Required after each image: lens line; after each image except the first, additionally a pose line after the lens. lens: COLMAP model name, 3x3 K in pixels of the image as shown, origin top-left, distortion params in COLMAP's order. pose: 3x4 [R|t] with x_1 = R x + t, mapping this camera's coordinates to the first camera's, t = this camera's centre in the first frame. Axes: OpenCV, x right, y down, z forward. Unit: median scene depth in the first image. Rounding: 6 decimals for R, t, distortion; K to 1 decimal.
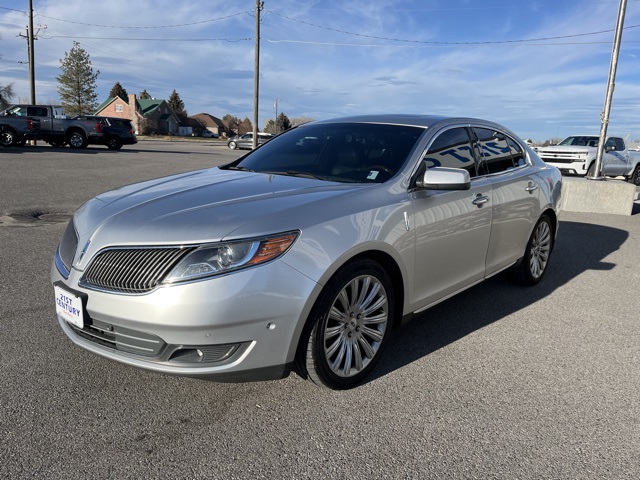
lens RADIAL K [[481.8, 0, 318.7], [0, 481.8, 239.7], [0, 0, 1]] dist [0.080405, -0.111391]
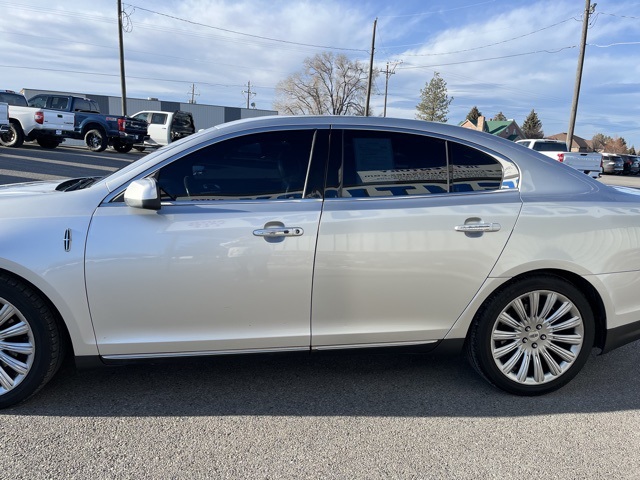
lens RADIAL K [[482.1, 0, 318.3], [0, 482.1, 236.8], [0, 0, 1]] dist [0.068435, -0.093585]
pose [[0.761360, 0.111192, -0.638723, 0.040053], [-0.142221, 0.989831, 0.002787, -0.004118], [0.632538, 0.088718, 0.769431, 0.024662]]
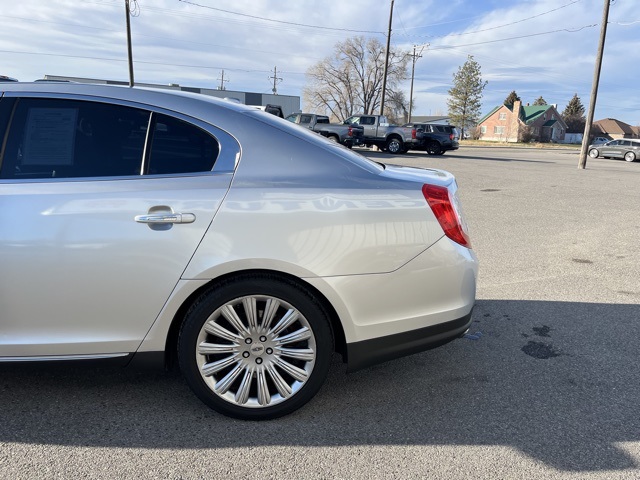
lens RADIAL K [[484.1, 0, 324.1], [0, 484.1, 232.2], [0, 0, 1]] dist [0.070670, -0.093908]
pose [[0.716890, 0.131354, -0.684701, 0.053210], [-0.153416, 0.987740, 0.028861, -0.007839], [0.680097, 0.084354, 0.728253, 0.044631]]
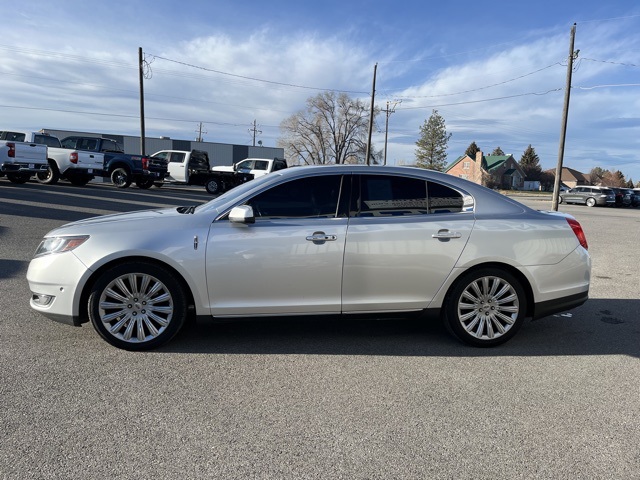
lens RADIAL K [[481.8, 0, 318.7], [0, 481.8, 239.7], [0, 0, 1]] dist [0.080405, -0.111391]
pose [[0.759323, 0.066044, -0.647354, 0.051267], [-0.137152, 0.988731, -0.060002, -0.000467], [0.636096, 0.134346, 0.759824, 0.007379]]
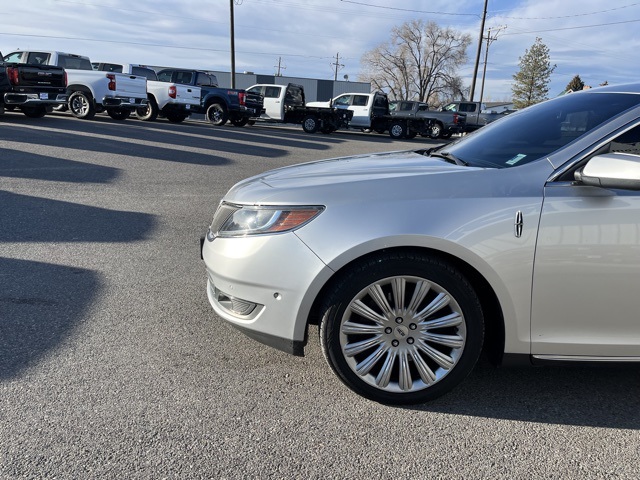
lens RADIAL K [[483.0, 0, 316.9], [0, 483.0, 241.6], [0, 0, 1]] dist [0.056121, -0.070218]
pose [[0.654241, 0.175015, -0.735757, 0.020299], [-0.166368, 0.982330, 0.085732, -0.000955], [0.737761, 0.066317, 0.671797, 0.011559]]
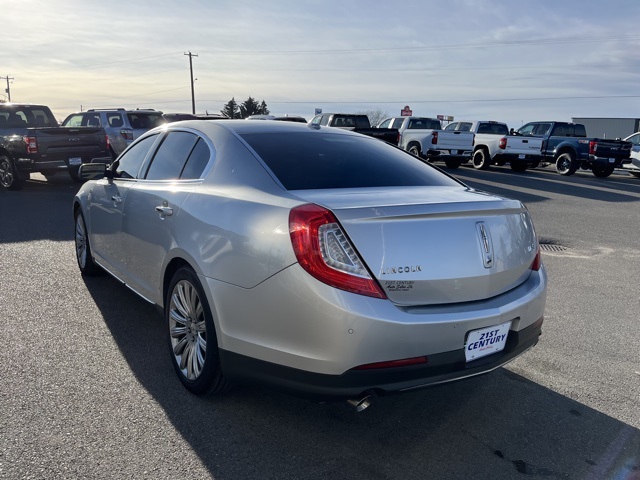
lens RADIAL K [[487.6, 0, 320.0], [0, 487.6, 240.0], [0, 0, 1]] dist [0.071543, -0.092973]
pose [[-0.213128, 0.126215, -0.968838, 0.063021], [-0.240976, 0.954195, 0.177318, -0.014332], [0.946841, 0.271258, -0.172951, 0.079263]]
